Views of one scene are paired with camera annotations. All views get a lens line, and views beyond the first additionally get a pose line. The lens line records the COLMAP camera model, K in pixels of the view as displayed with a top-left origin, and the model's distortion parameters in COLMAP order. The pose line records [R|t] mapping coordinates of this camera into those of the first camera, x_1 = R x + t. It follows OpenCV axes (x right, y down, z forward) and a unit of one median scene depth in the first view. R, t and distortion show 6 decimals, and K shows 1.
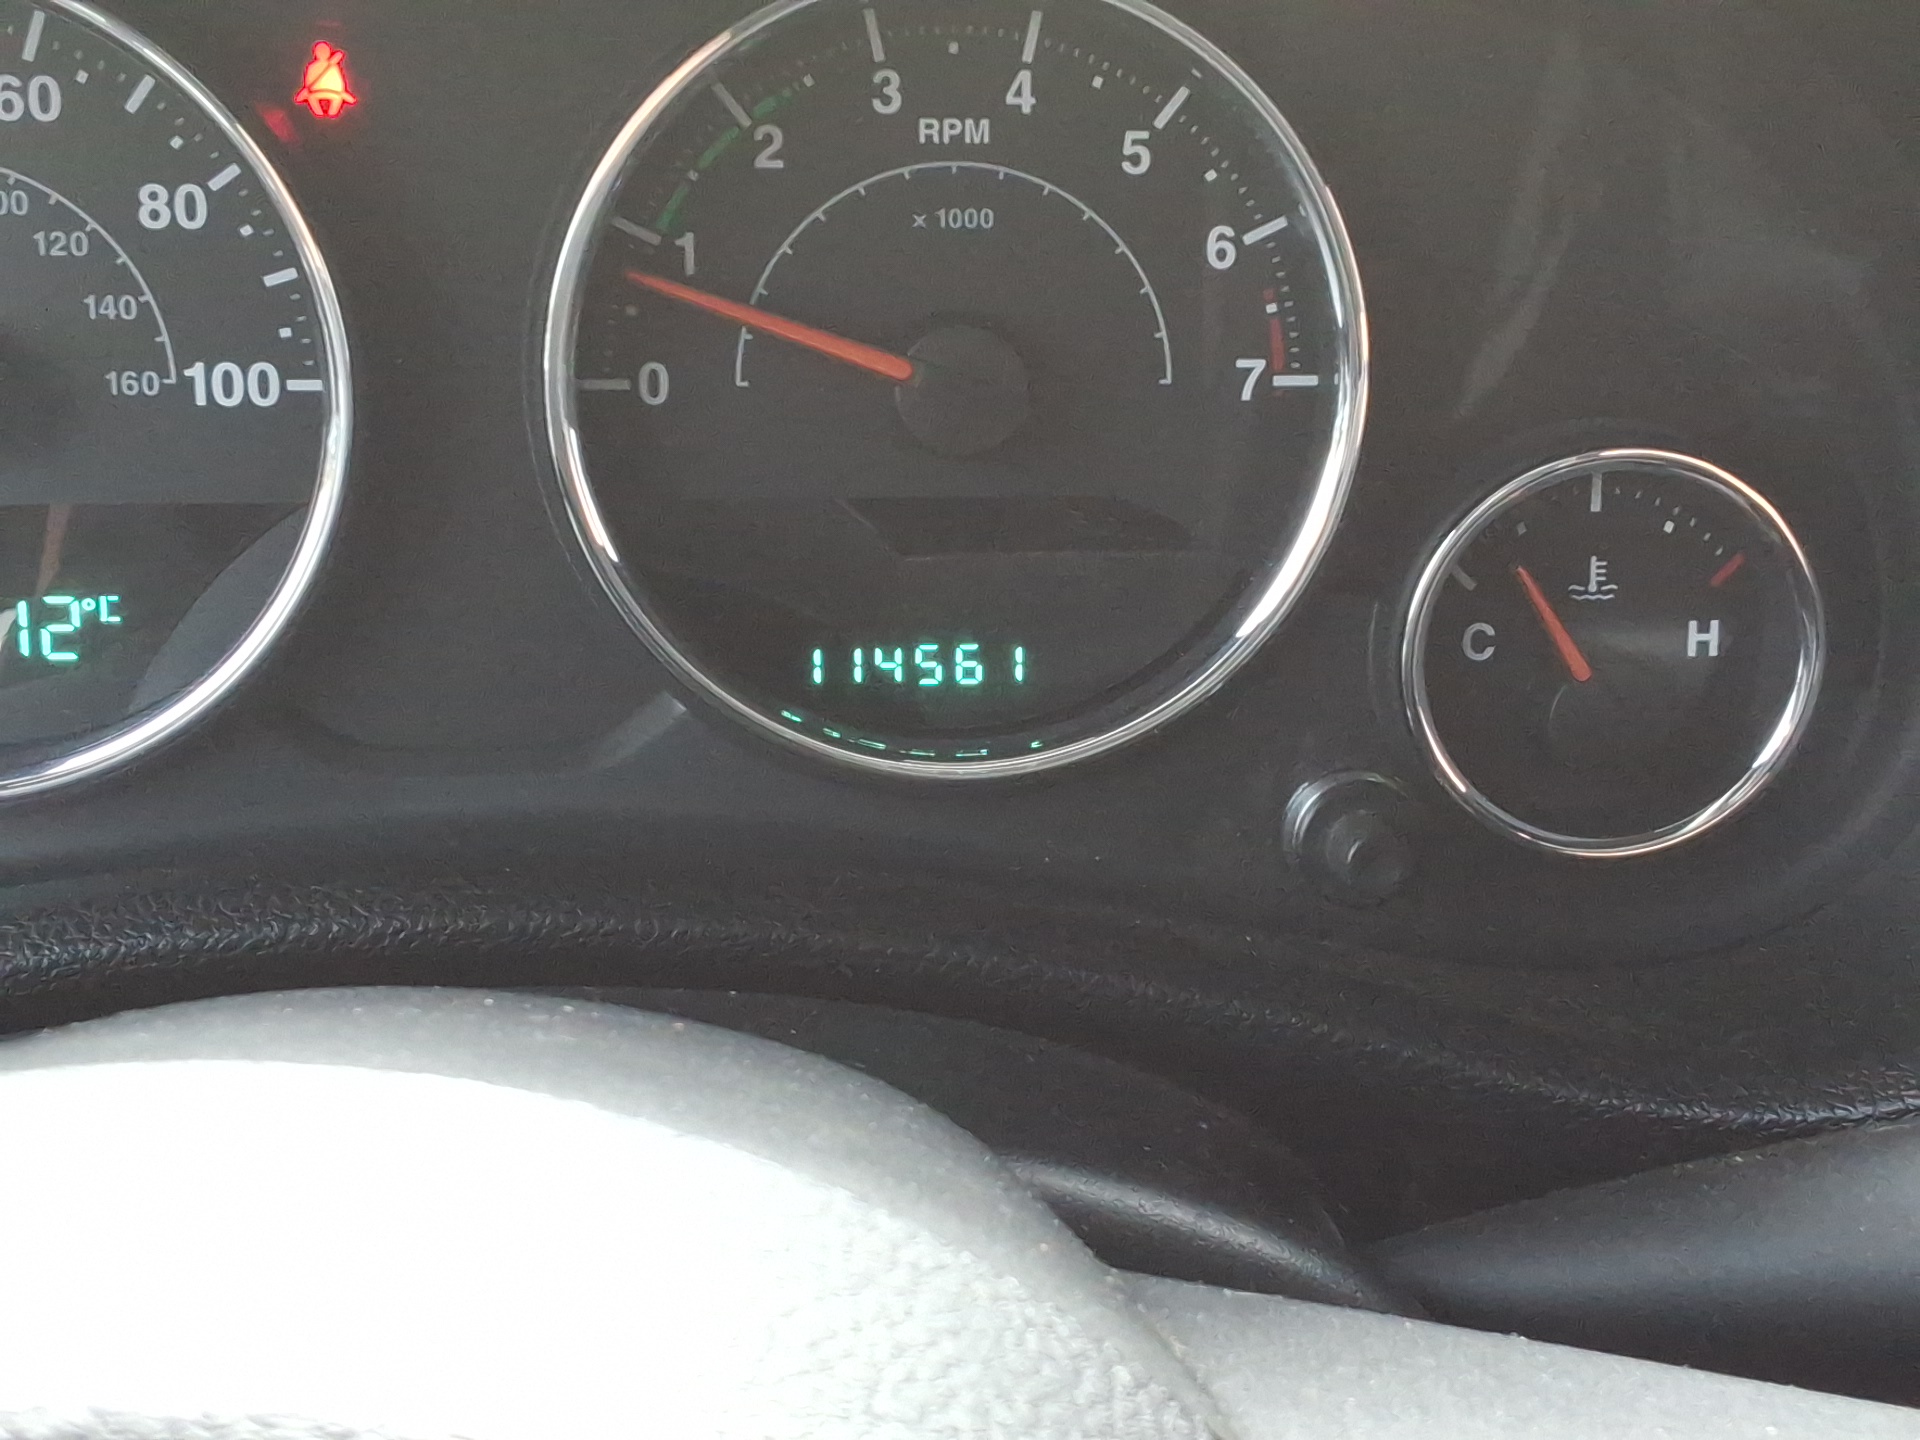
lens RADIAL K [[2887.4, 0, 970.3], [0, 2887.4, 715.5], [0, 0, 1]] dist [0.086332, 0.000000]
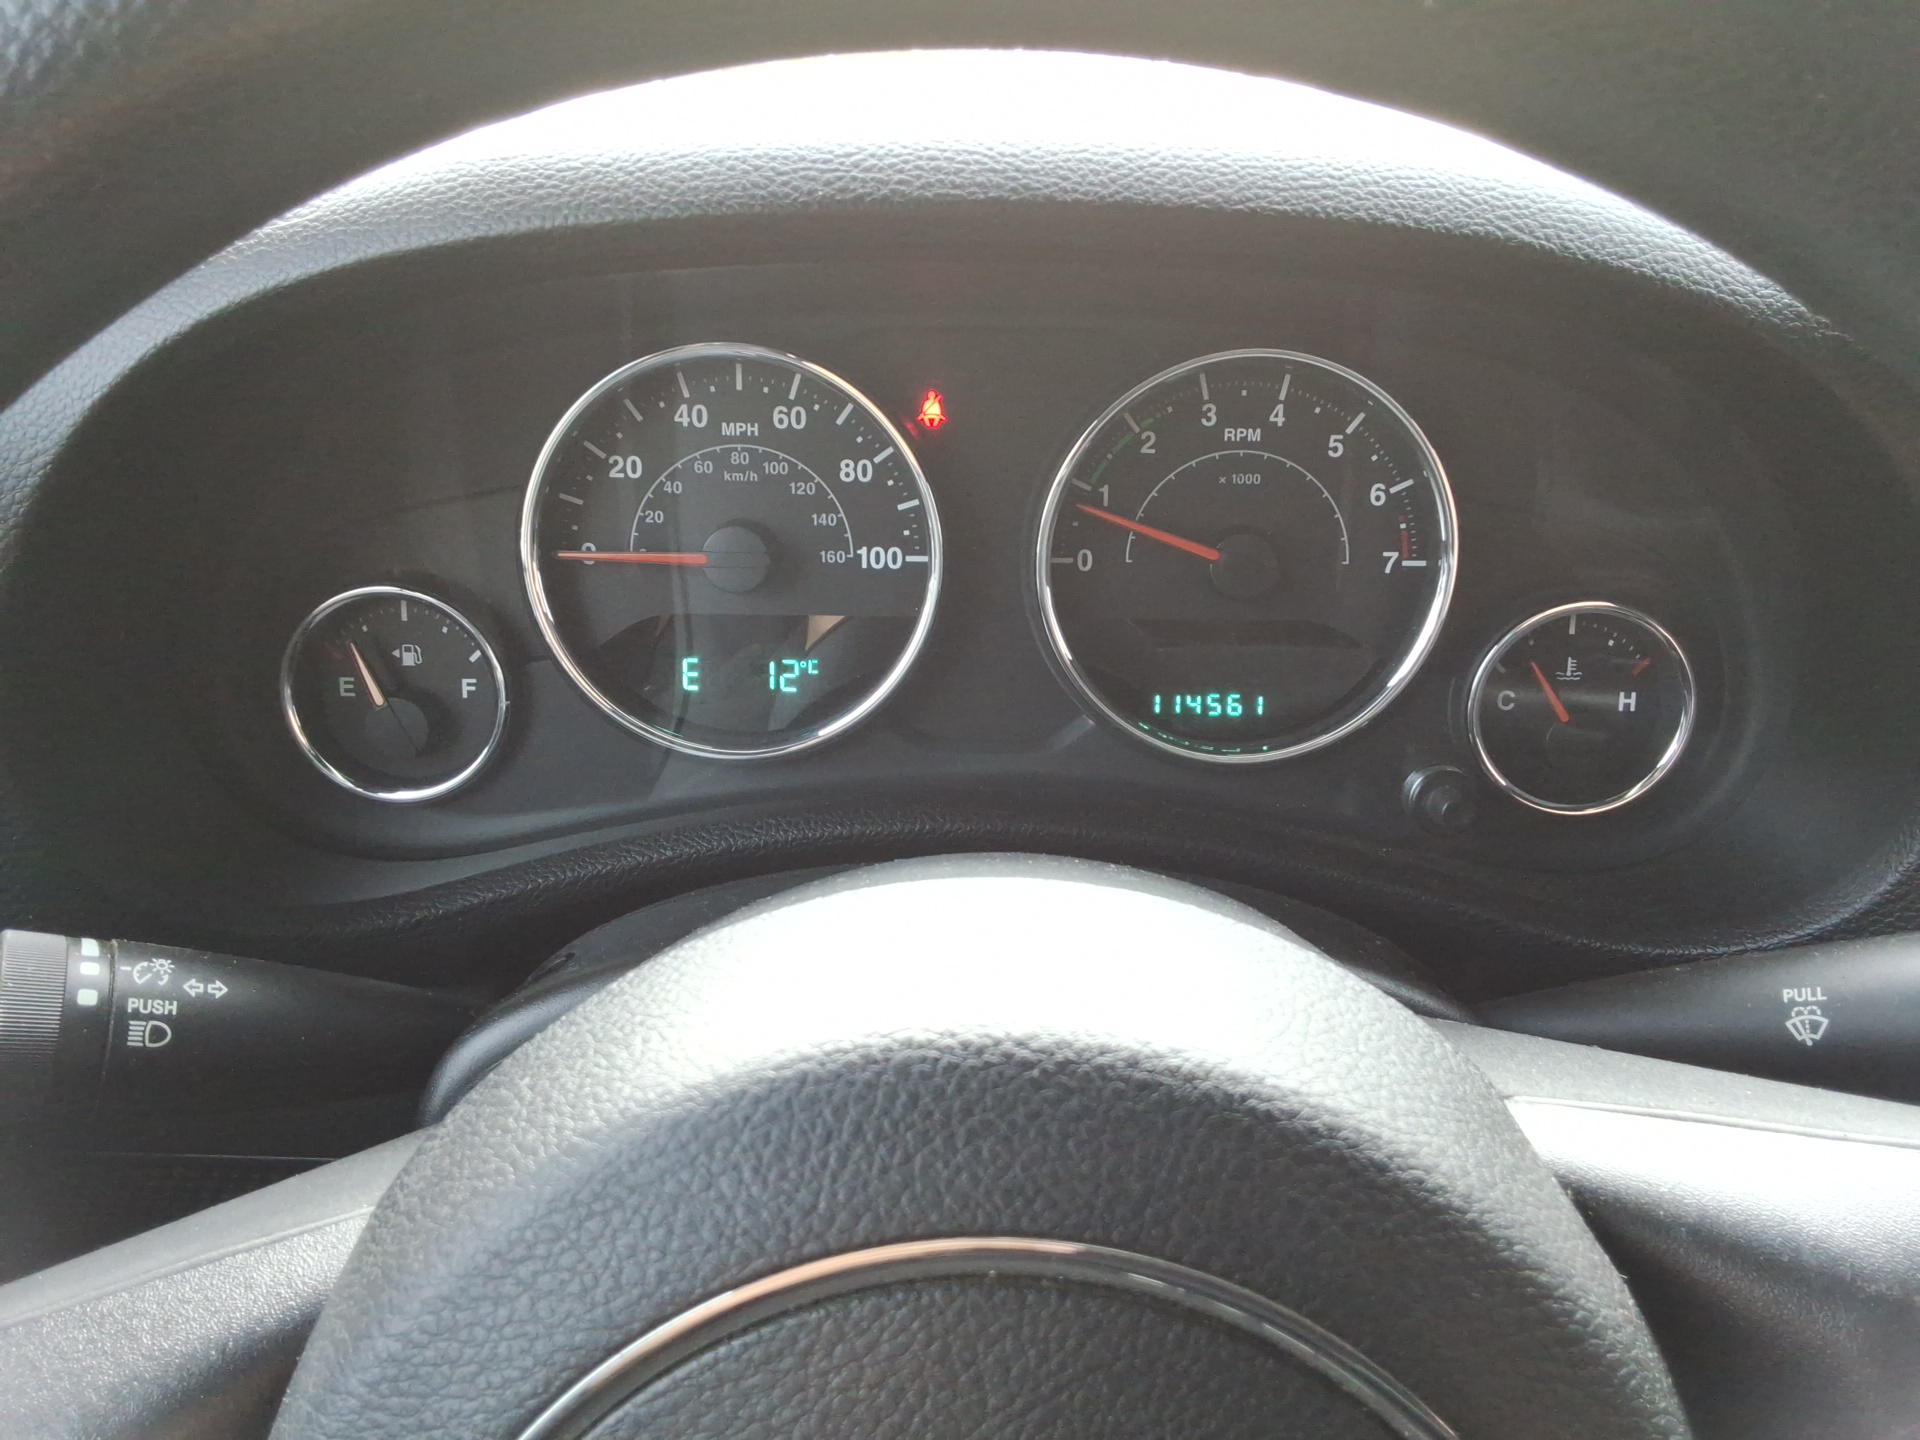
lens RADIAL K [[1551.7, 0, 953.0], [0, 1551.7, 714.5], [0, 0, 1]] dist [0.098064, -0.126222]
pose [[0.995488, 0.026667, -0.091061, -0.100021], [-0.027769, 0.999555, -0.010860, 0.005866], [0.090731, 0.013339, 0.995786, -0.074616]]
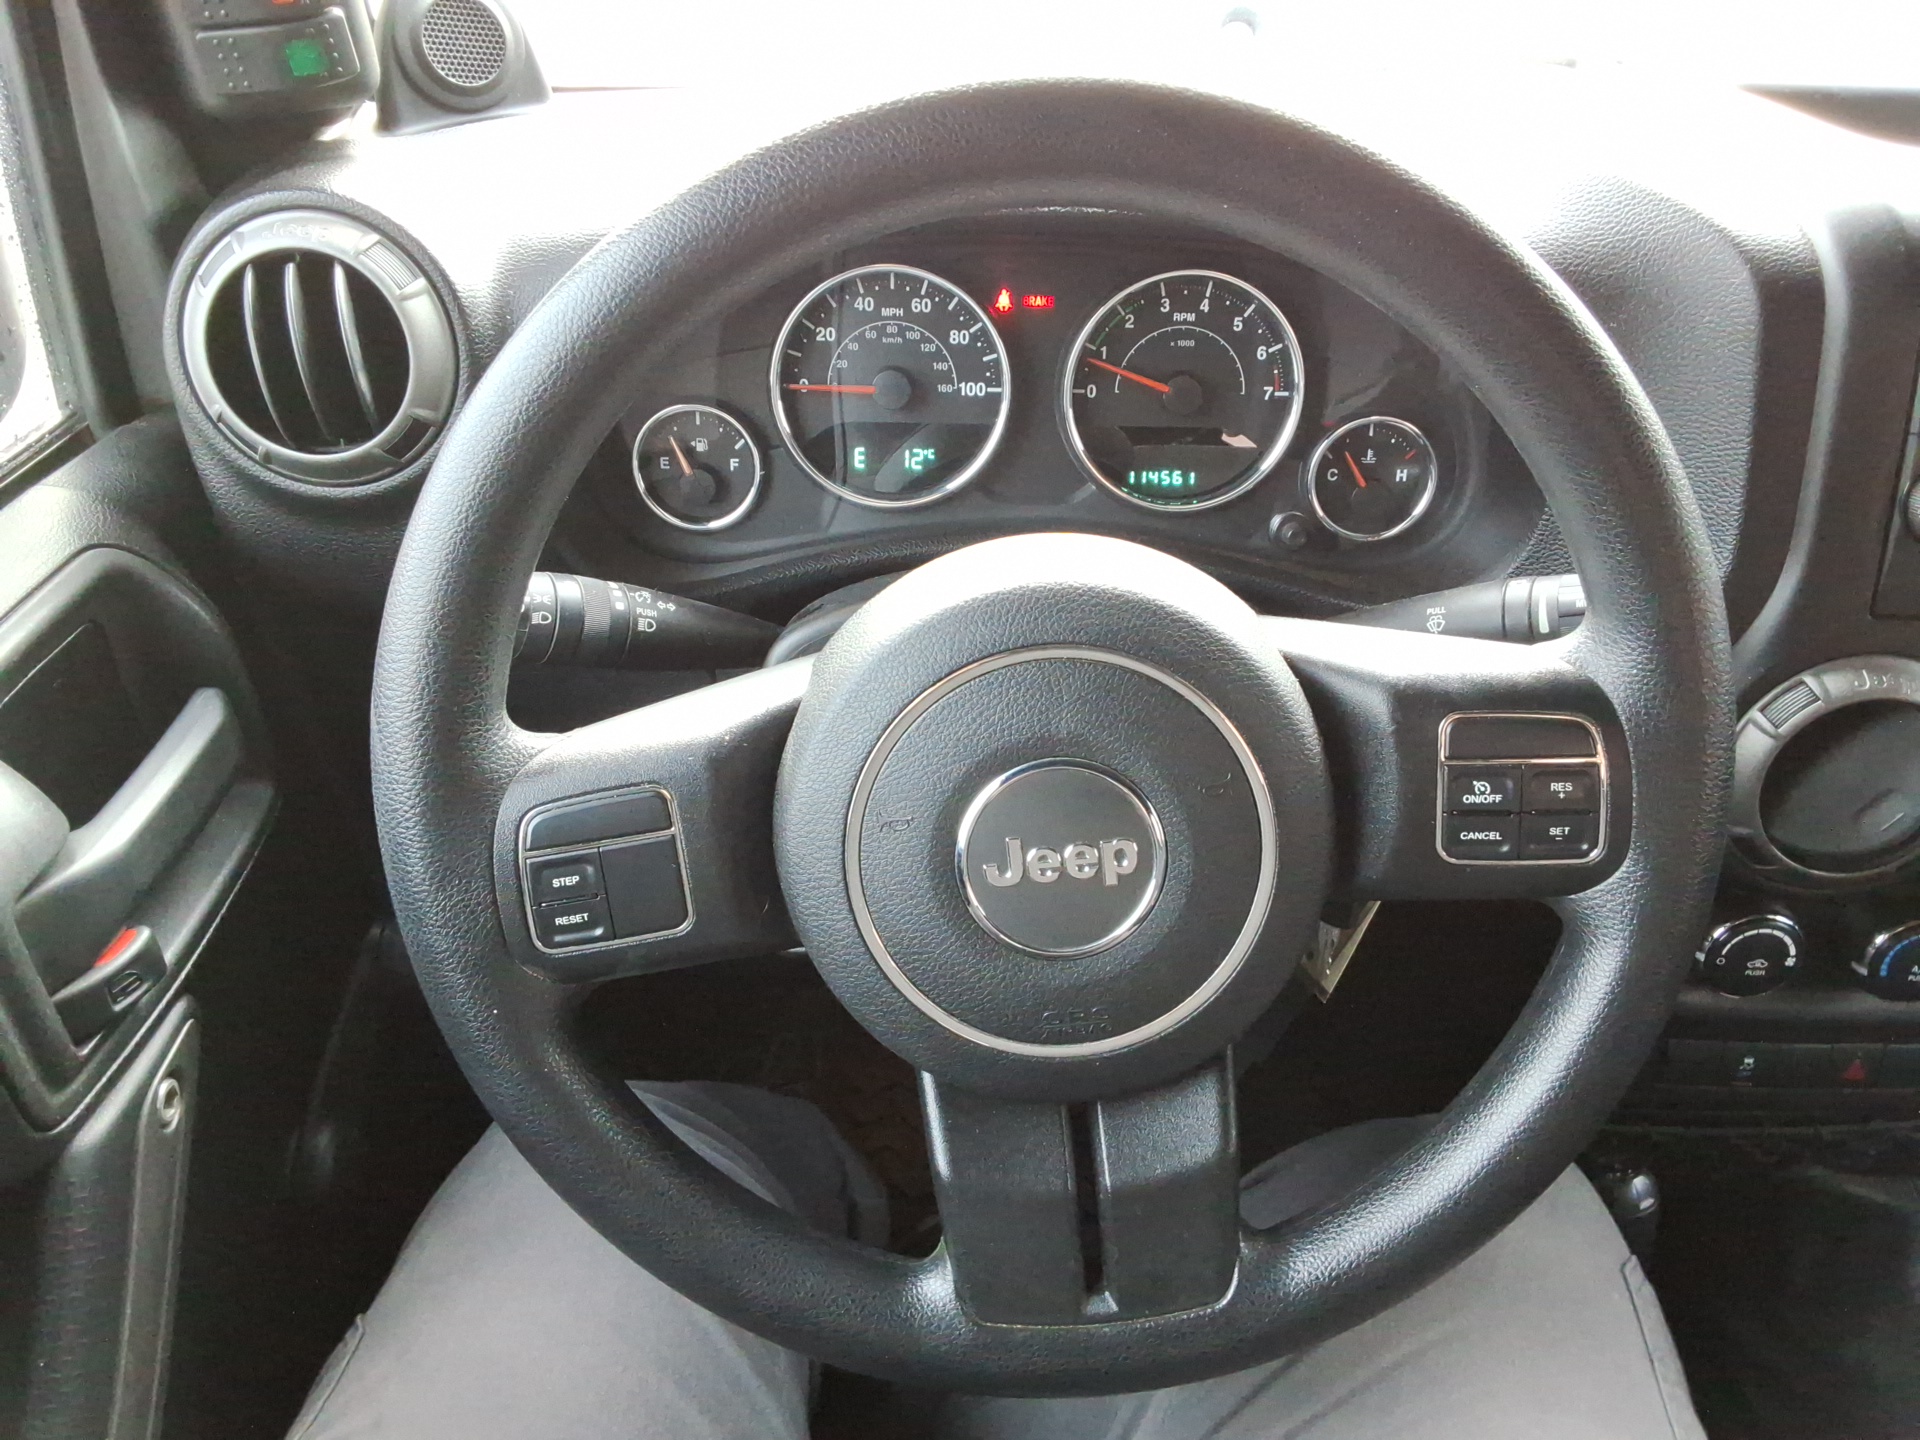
lens RADIAL K [[1551.7, 0, 964.0], [0, 1551.7, 719.9], [0, 0, 1]] dist [0.098064, -0.126222]
pose [[0.996816, 0.040368, -0.068767, -0.117828], [-0.032290, 0.992866, 0.114783, 0.065213], [0.072910, -0.112197, 0.991008, -0.888046]]
